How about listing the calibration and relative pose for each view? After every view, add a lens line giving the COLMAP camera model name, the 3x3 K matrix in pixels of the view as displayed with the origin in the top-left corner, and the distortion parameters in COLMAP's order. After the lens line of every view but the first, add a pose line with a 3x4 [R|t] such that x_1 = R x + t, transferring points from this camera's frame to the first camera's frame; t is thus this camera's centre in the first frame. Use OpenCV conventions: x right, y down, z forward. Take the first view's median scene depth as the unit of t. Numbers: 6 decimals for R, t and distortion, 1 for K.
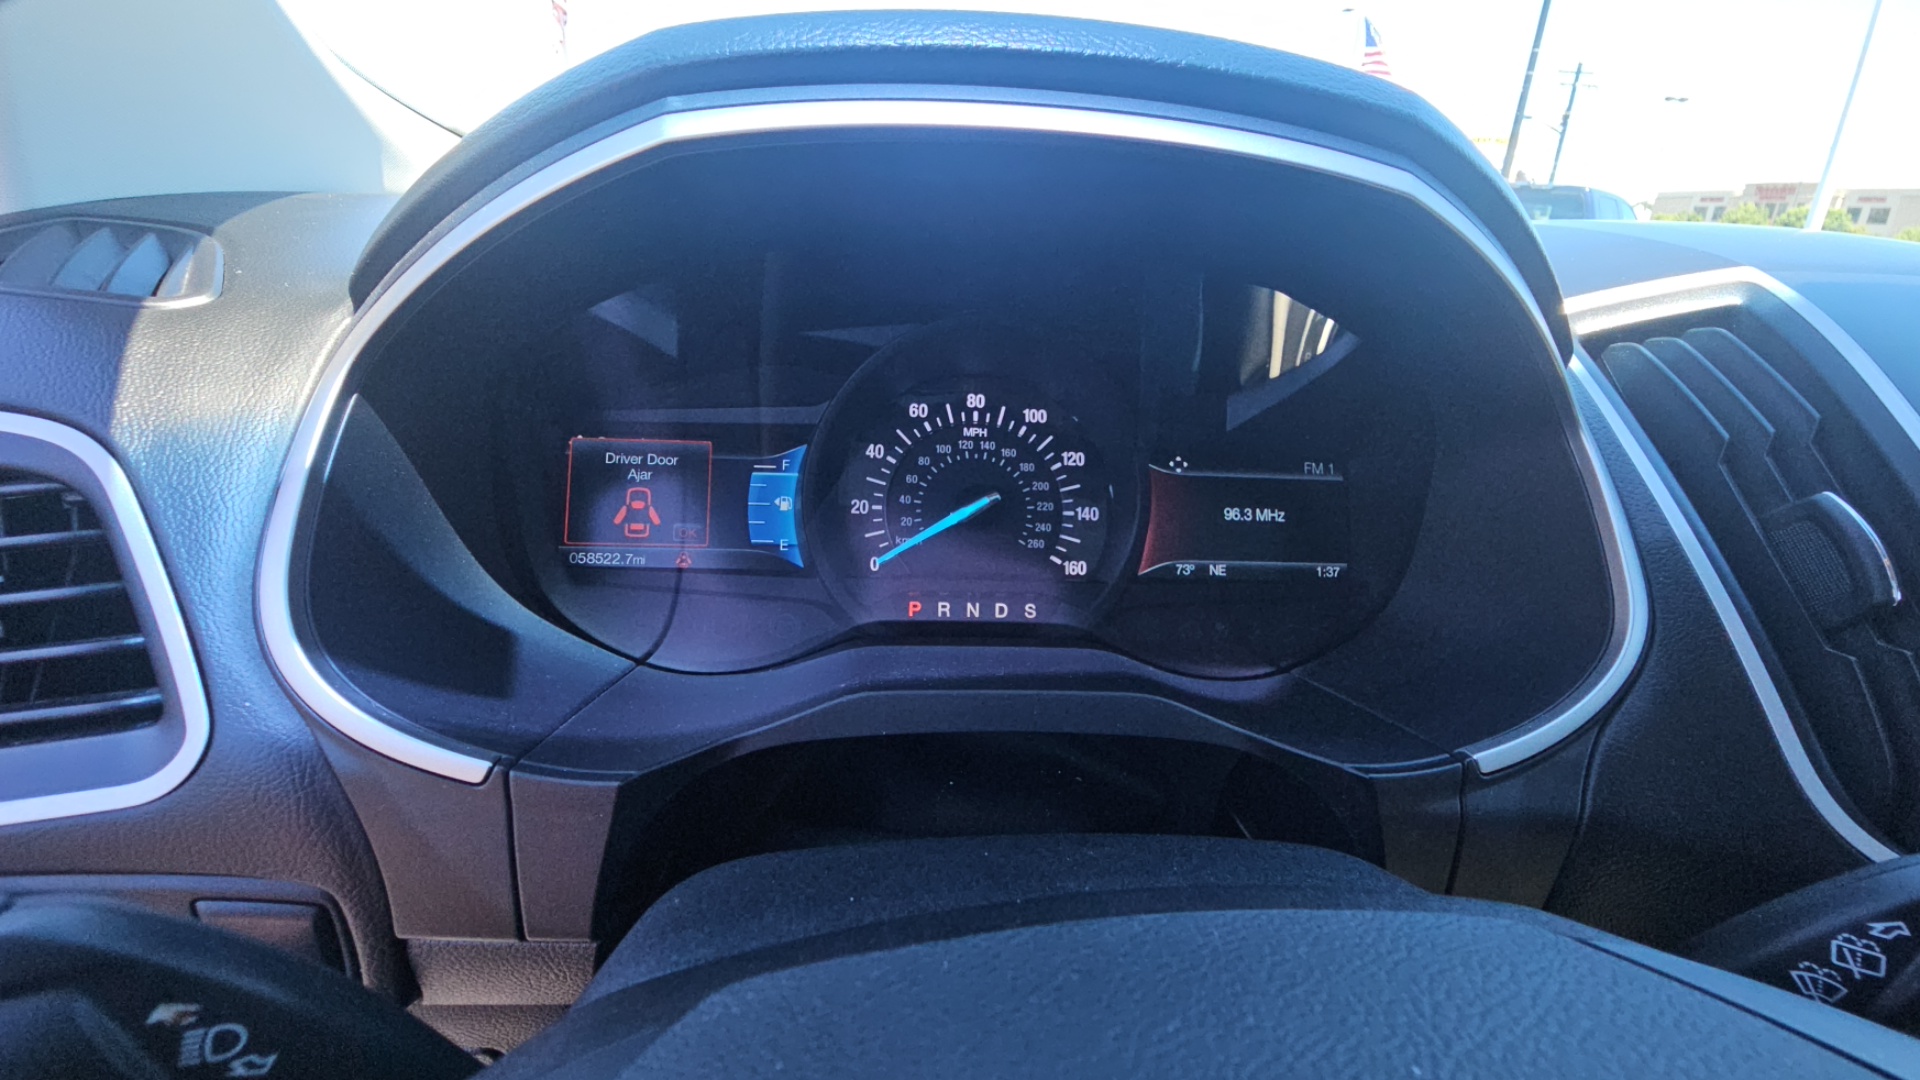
lens RADIAL K [[855.4, 0, 979.5], [0, 855.4, 554.2], [0, 0, 1]] dist [0.011178, -0.009713]
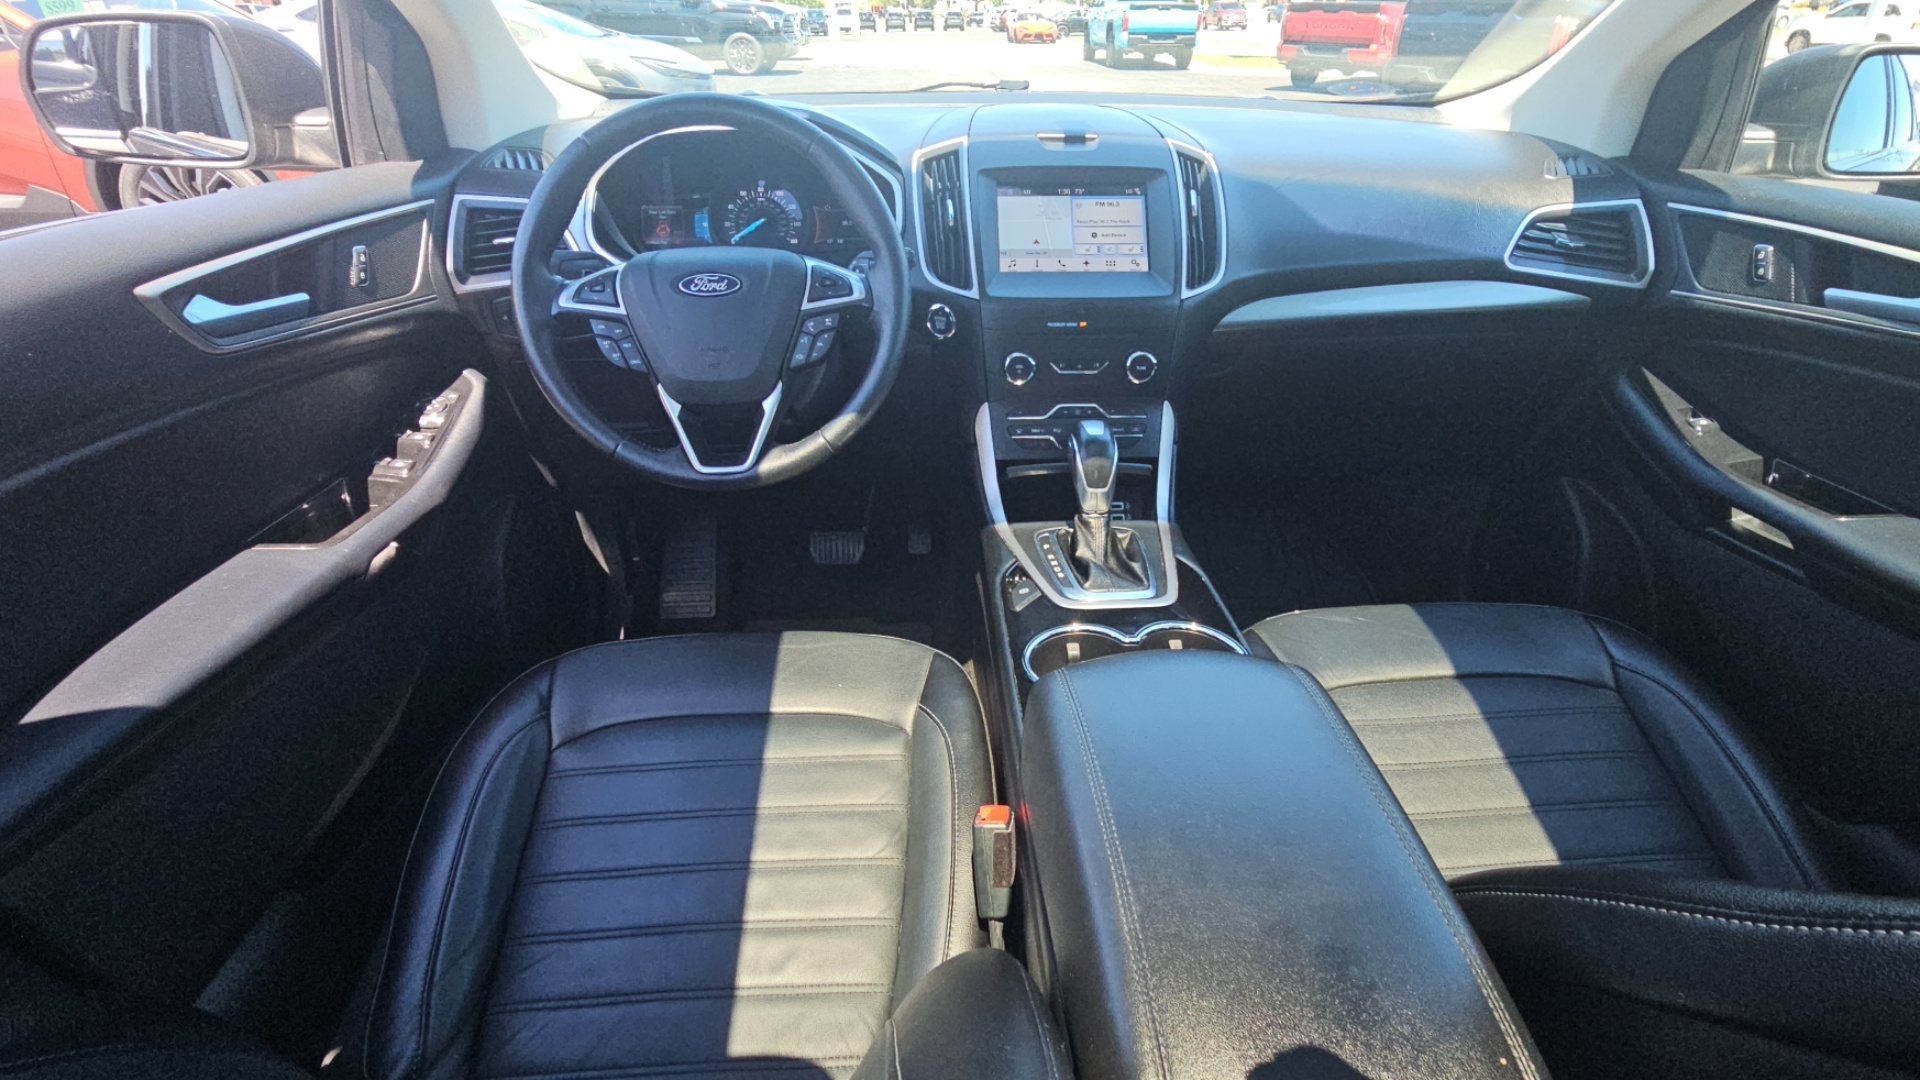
lens RADIAL K [[855.4, 0, 985.0], [0, 855.4, 538.6], [0, 0, 1]] dist [0.011178, -0.009713]
pose [[0.997954, -0.024378, -0.059112, 1.038412], [0.034413, 0.983931, 0.175203, 0.604706], [0.053891, -0.176879, 0.982756, -2.474640]]
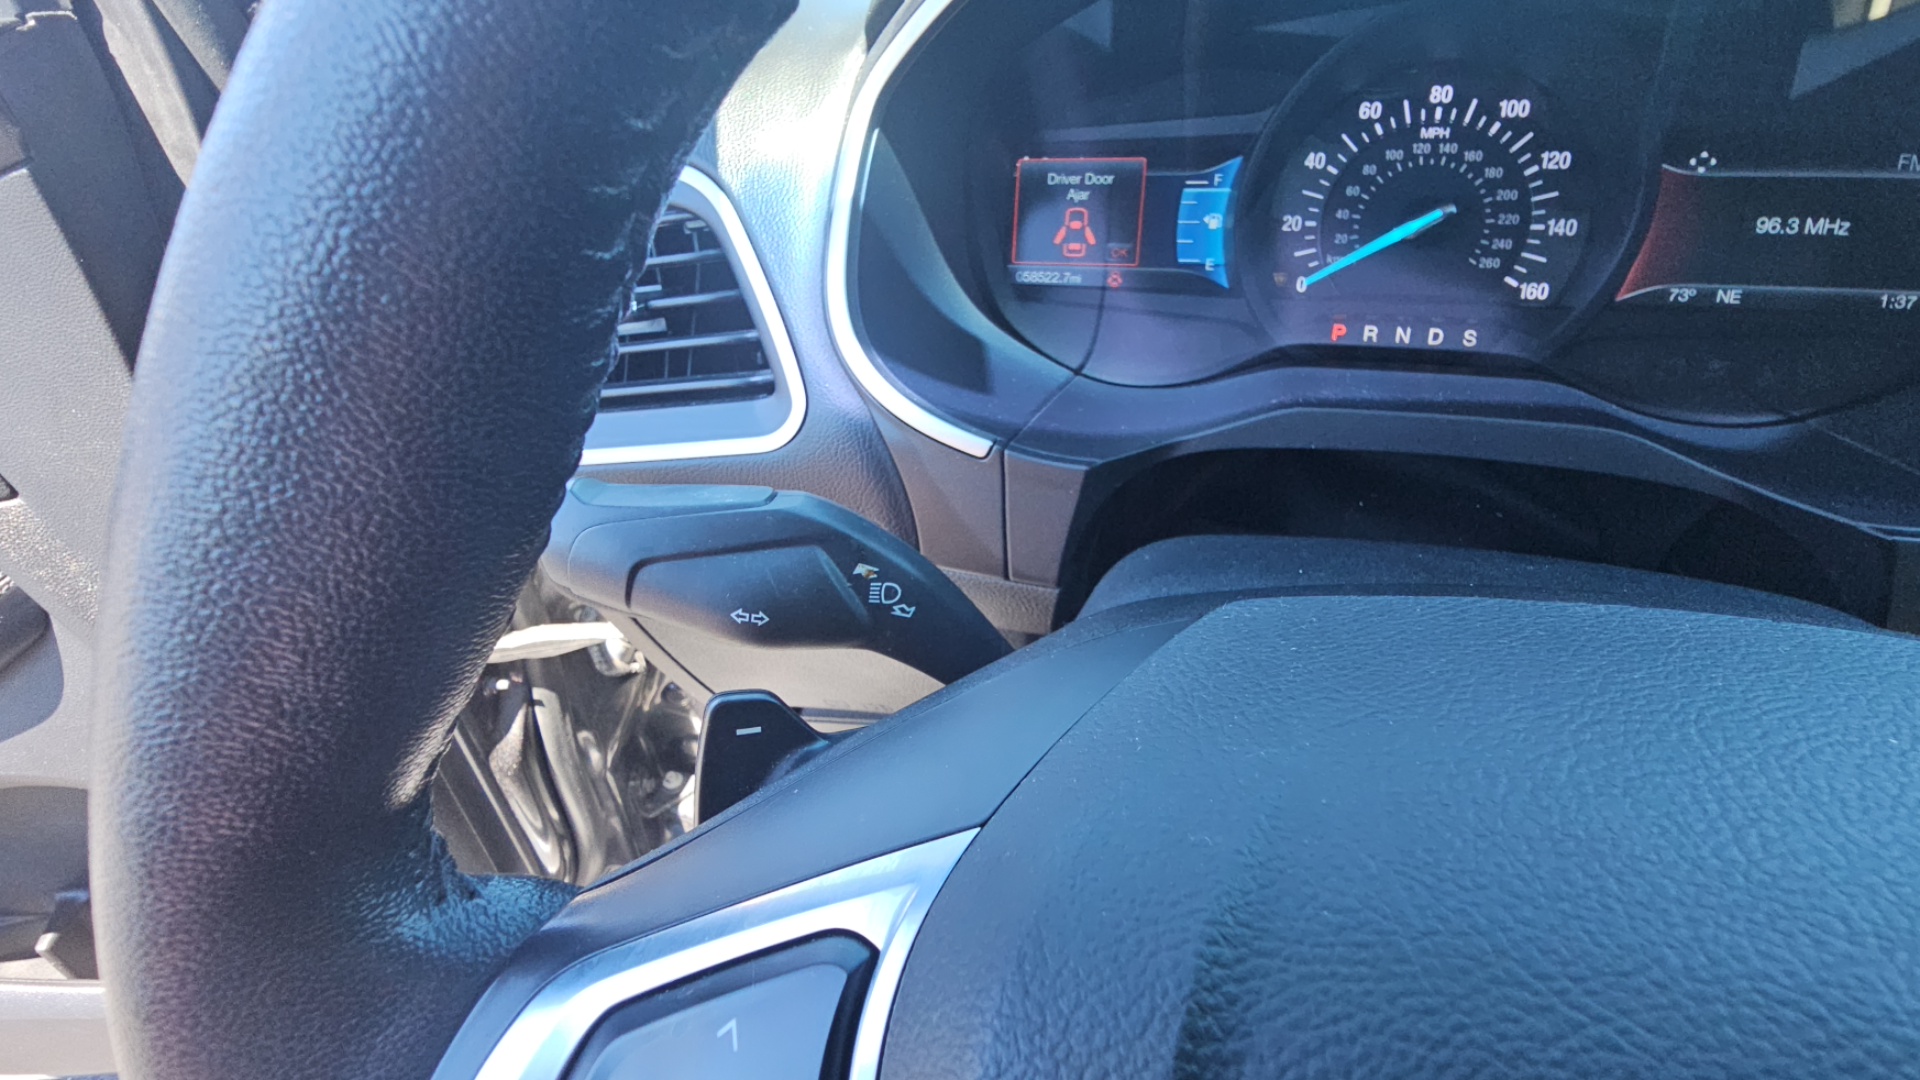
lens RADIAL K [[855.4, 0, 983.8], [0, 855.4, 543.2], [0, 0, 1]] dist [0.011178, -0.009713]
pose [[0.919481, 0.122719, -0.373489, -0.052626], [-0.007346, 0.955228, 0.295779, 0.006453], [0.393065, -0.269220, 0.879216, -0.098765]]
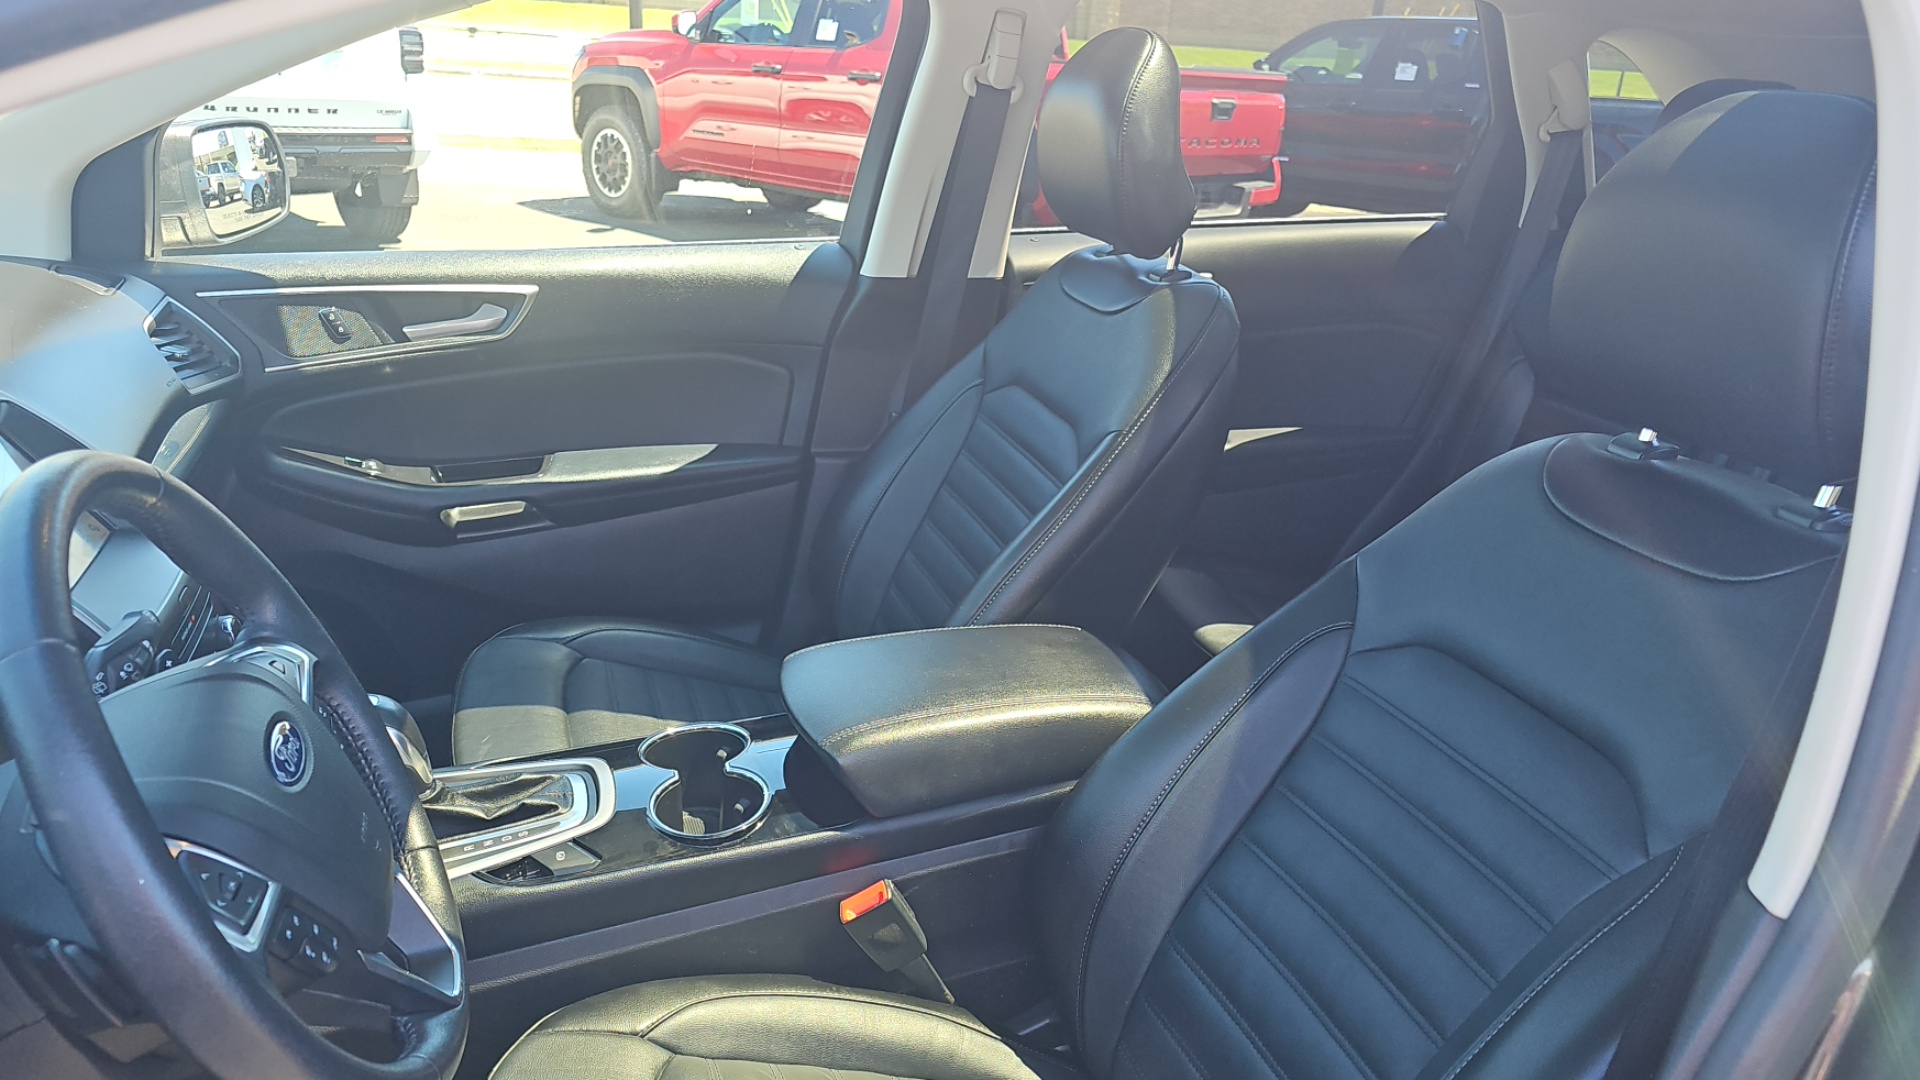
lens RADIAL K [[1395.3, 0, 959.6], [0, 1395.3, 545.2], [0, 0, 1]] dist [0.063761, -0.051706]
pose [[-0.199473, -0.403394, 0.893019, -1.992874], [0.286596, 0.847468, 0.446834, -0.697219], [-0.937056, 0.345067, -0.053436, -0.932890]]
